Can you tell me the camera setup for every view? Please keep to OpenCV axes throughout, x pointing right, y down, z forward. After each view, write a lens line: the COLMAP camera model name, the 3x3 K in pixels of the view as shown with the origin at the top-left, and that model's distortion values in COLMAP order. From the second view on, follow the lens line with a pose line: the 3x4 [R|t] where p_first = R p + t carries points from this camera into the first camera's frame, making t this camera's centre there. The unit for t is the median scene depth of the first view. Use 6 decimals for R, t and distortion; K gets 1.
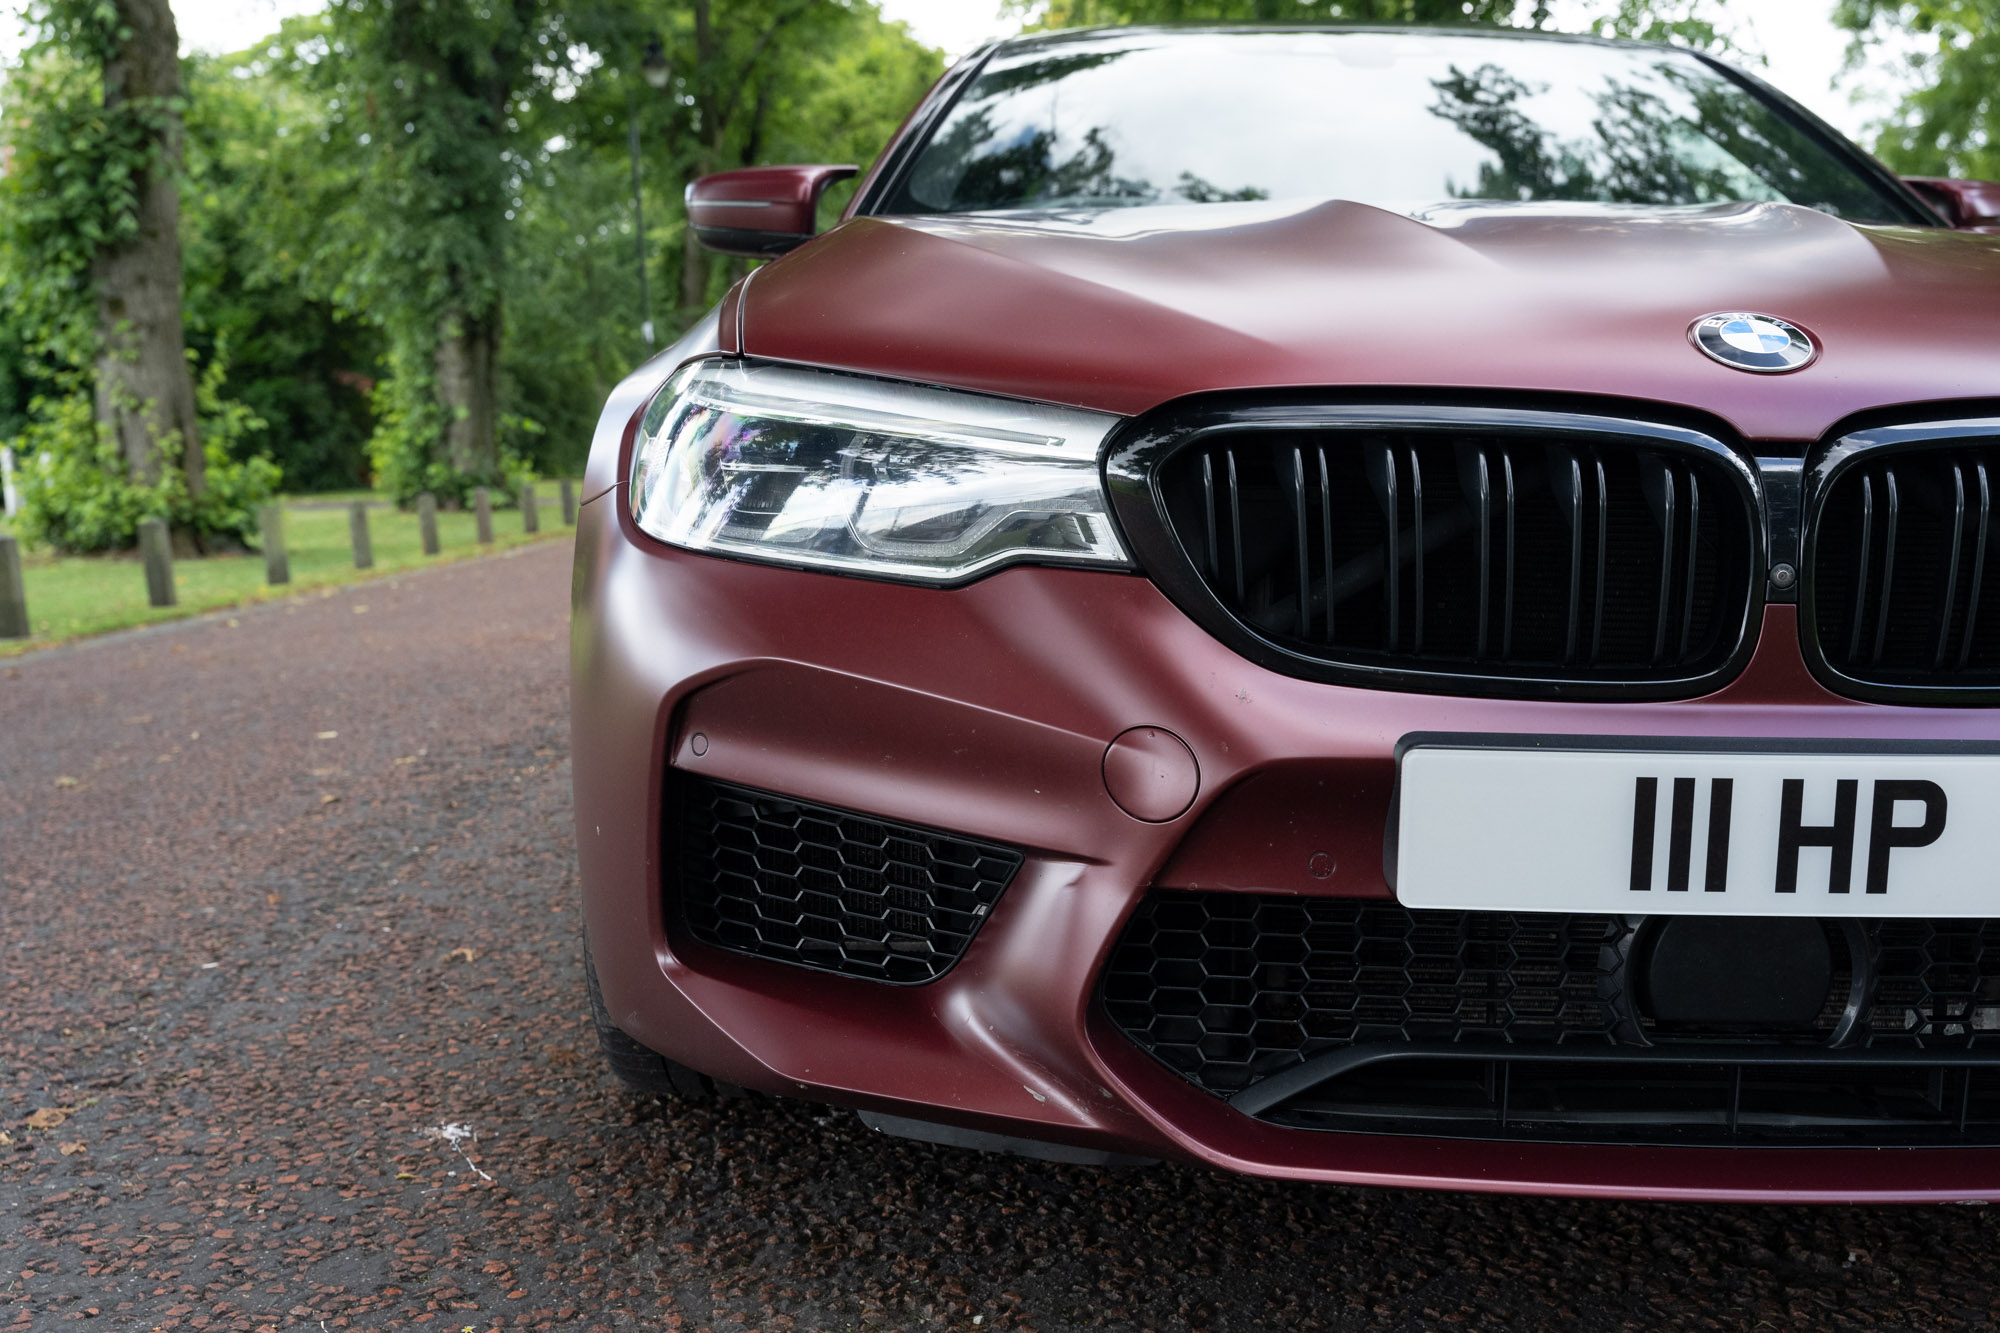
lens RADIAL K [[2073.5, 0, 1000.0], [0, 2073.5, 666.5], [0, 0, 1]] dist [-0.008681, 0.001112]
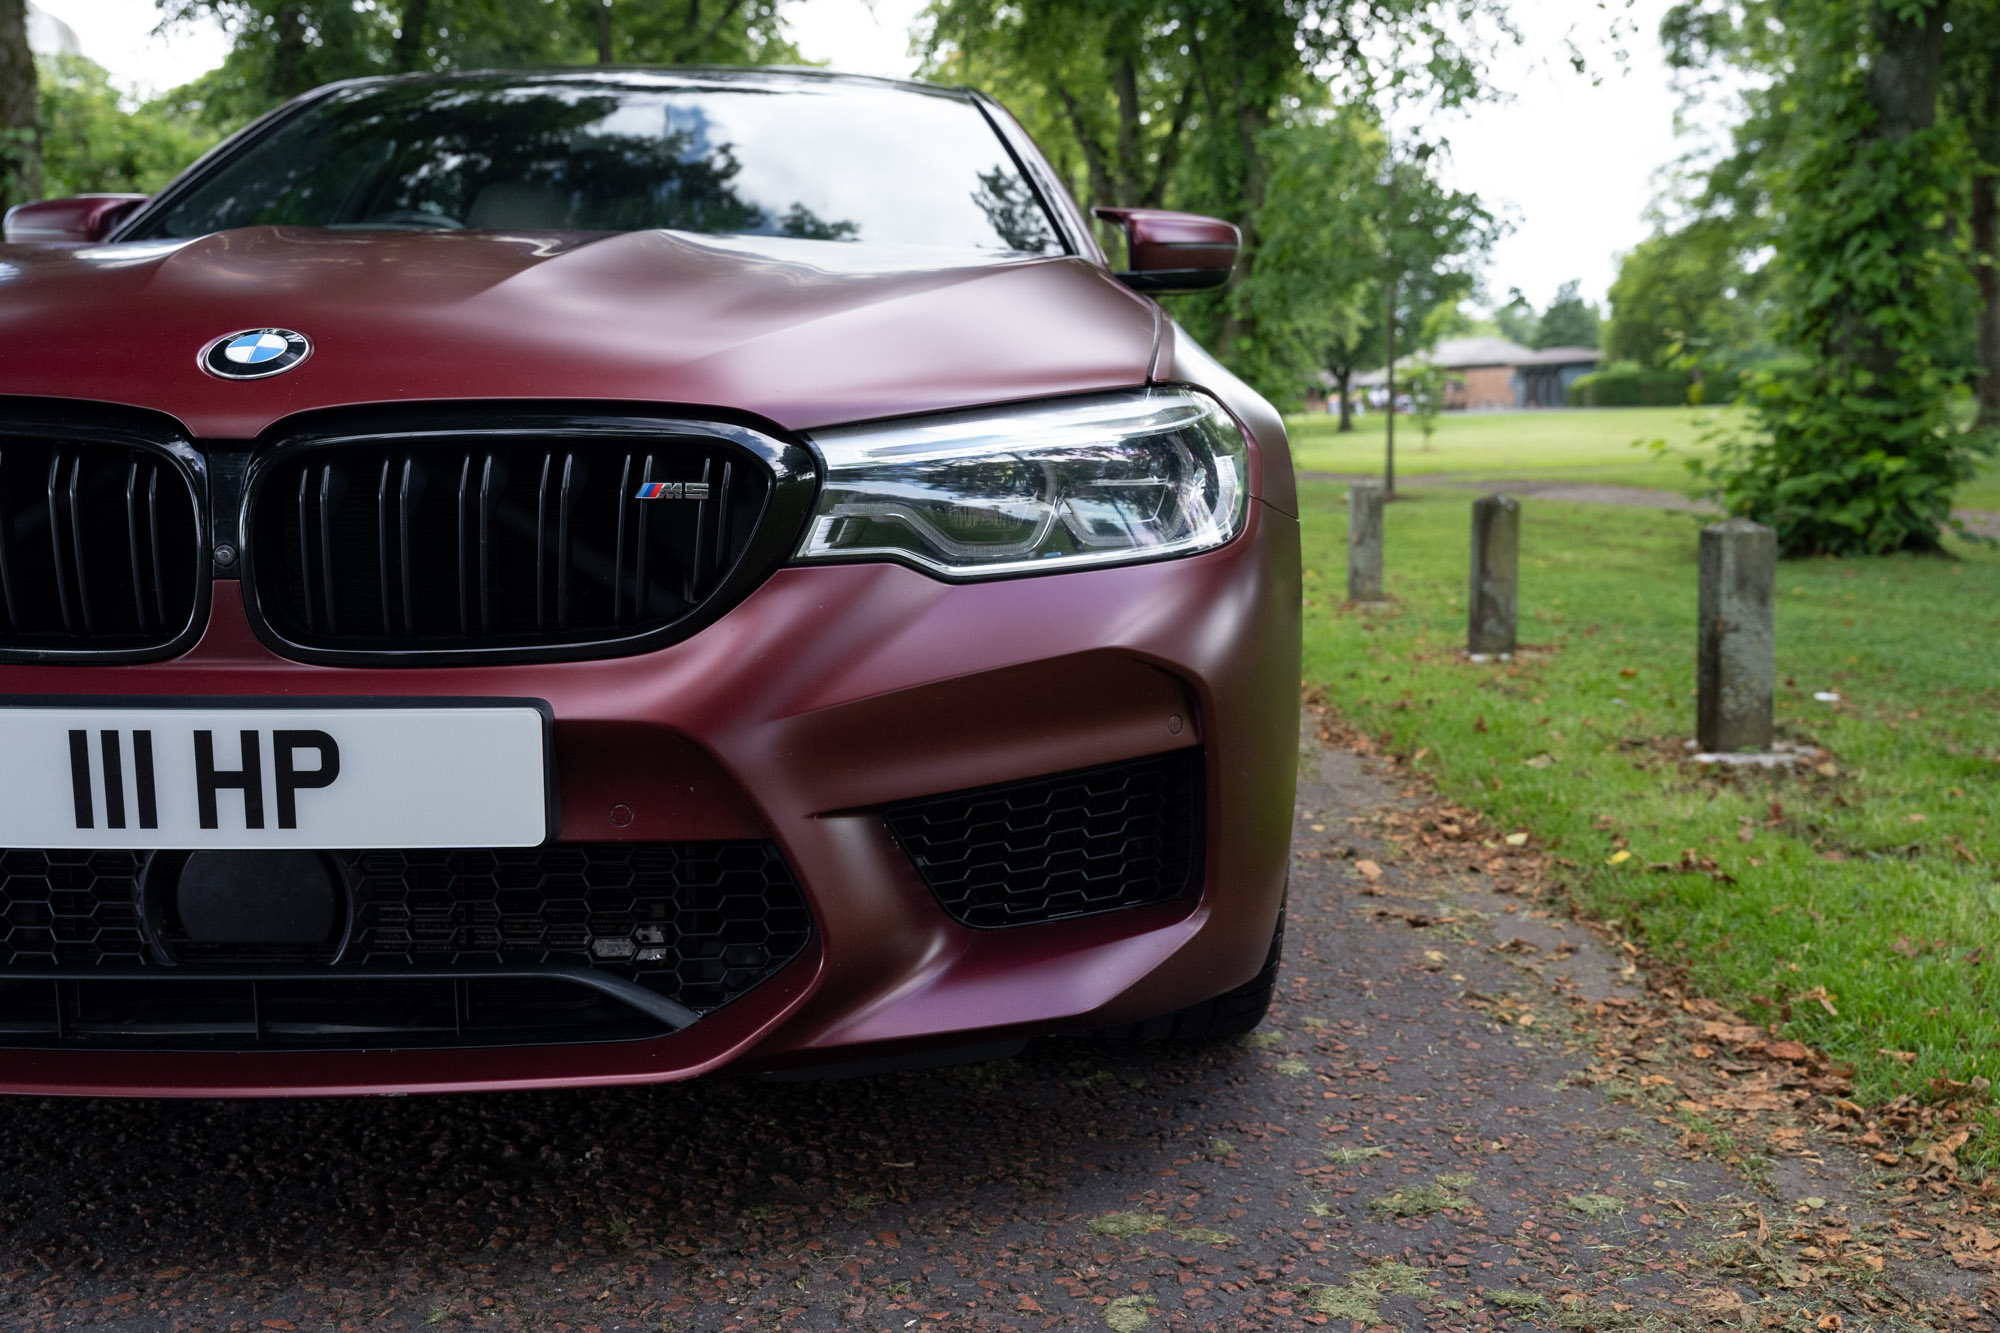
lens RADIAL K [[1930.2, 0, 1000.0], [0, 1930.2, 666.5], [0, 0, 1]] dist [0.011050, 0.008945]
pose [[0.999459, -0.008474, 0.031782, 0.751486], [0.008407, 0.999962, 0.002232, 0.018779], [-0.031800, -0.001964, 0.999492, -0.091101]]
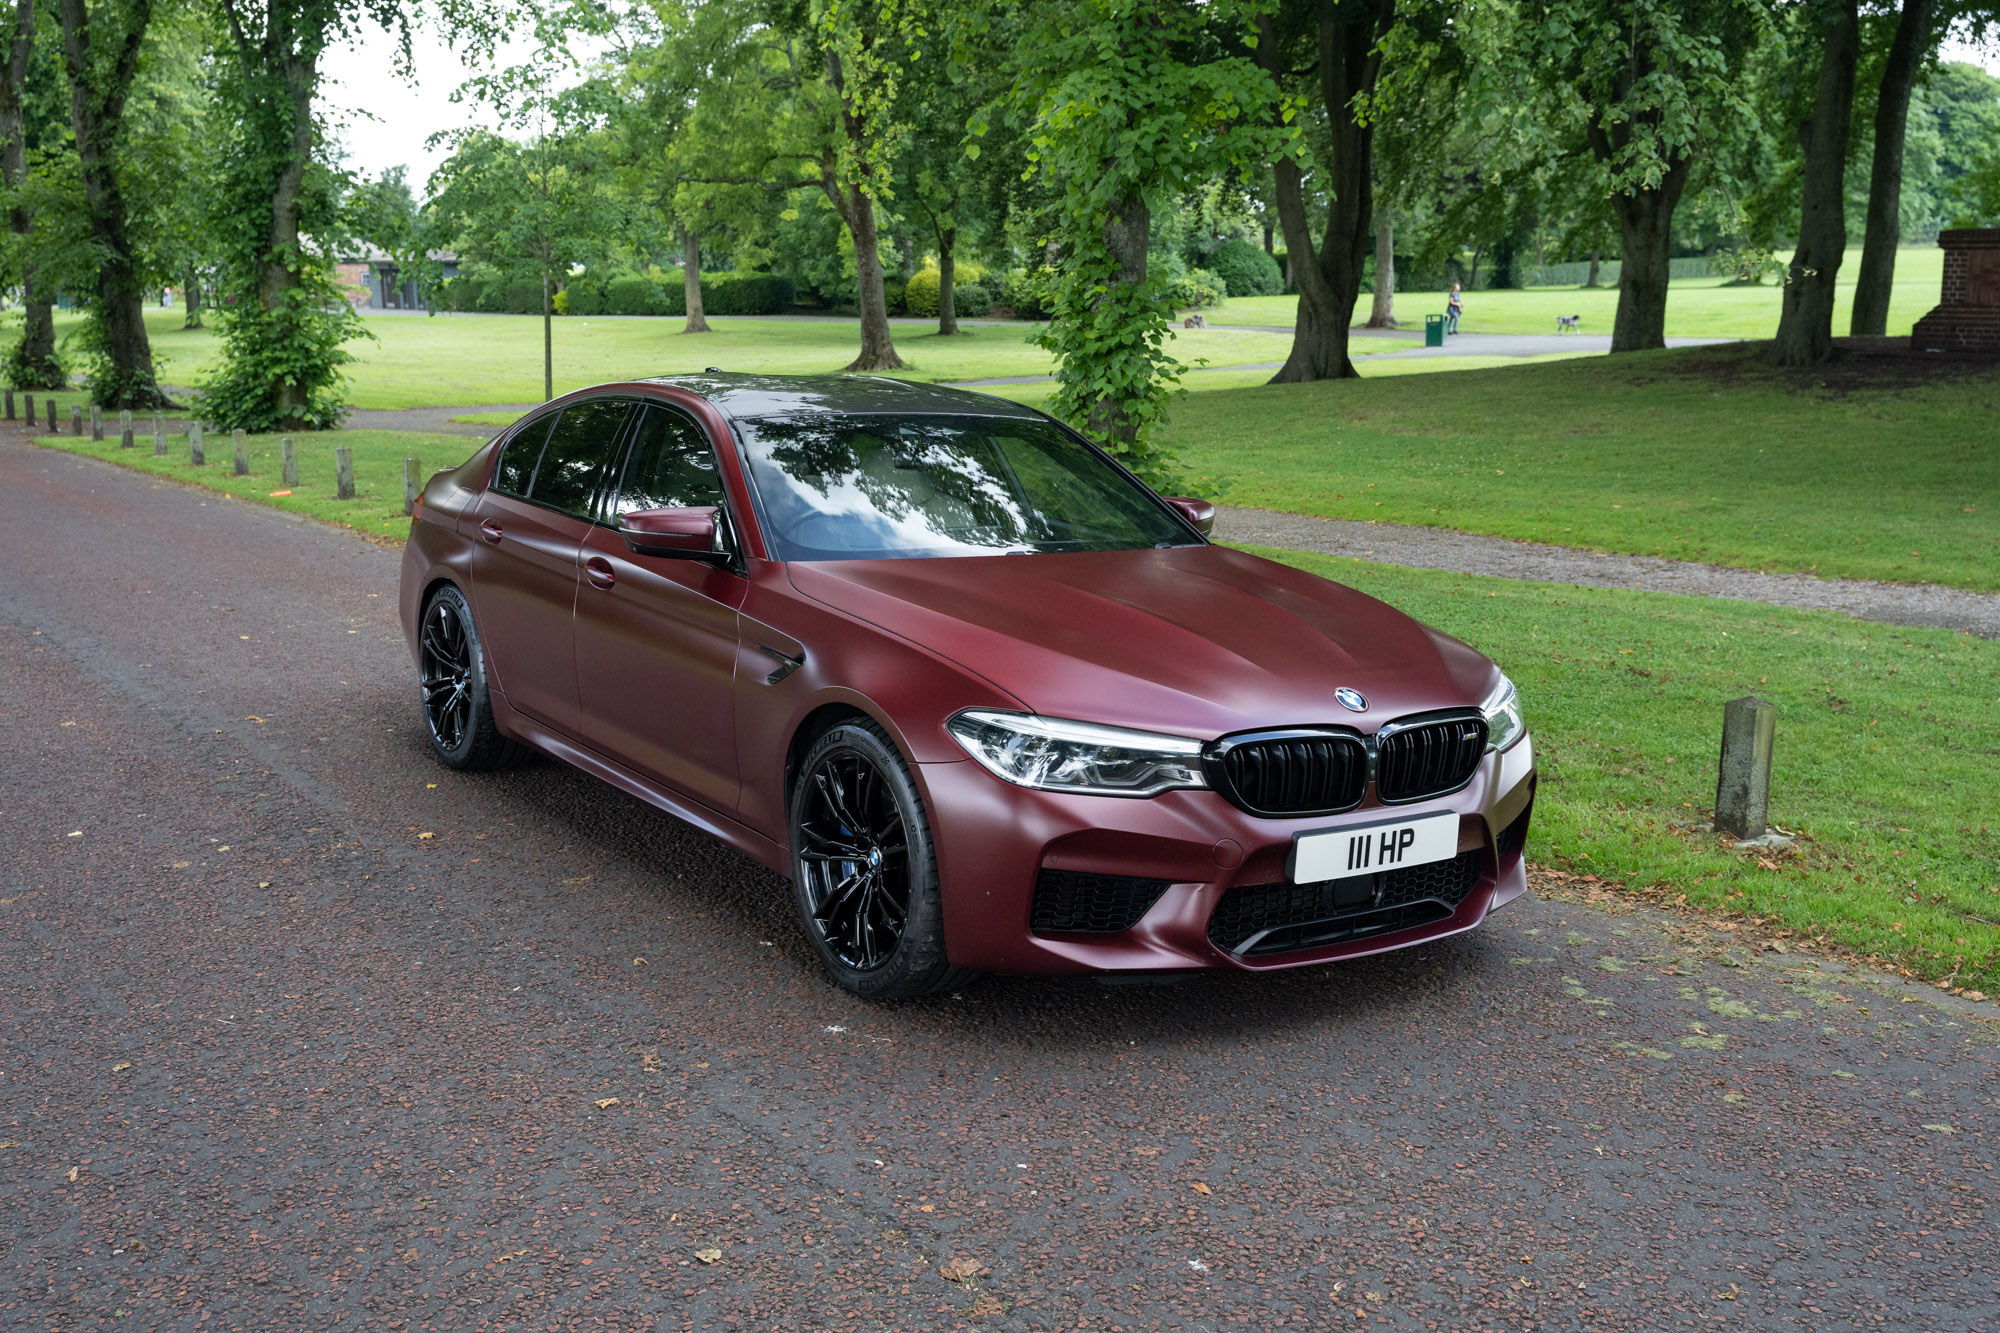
lens RADIAL K [[2001.3, 0, 1000.0], [0, 2001.3, 666.5], [0, 0, 1]] dist [0.009951, 0.002482]
pose [[0.816521, -0.079969, 0.571751, -1.949531], [0.047494, 0.996308, 0.071523, -0.471563], [-0.575359, -0.031246, 0.817304, -1.311661]]
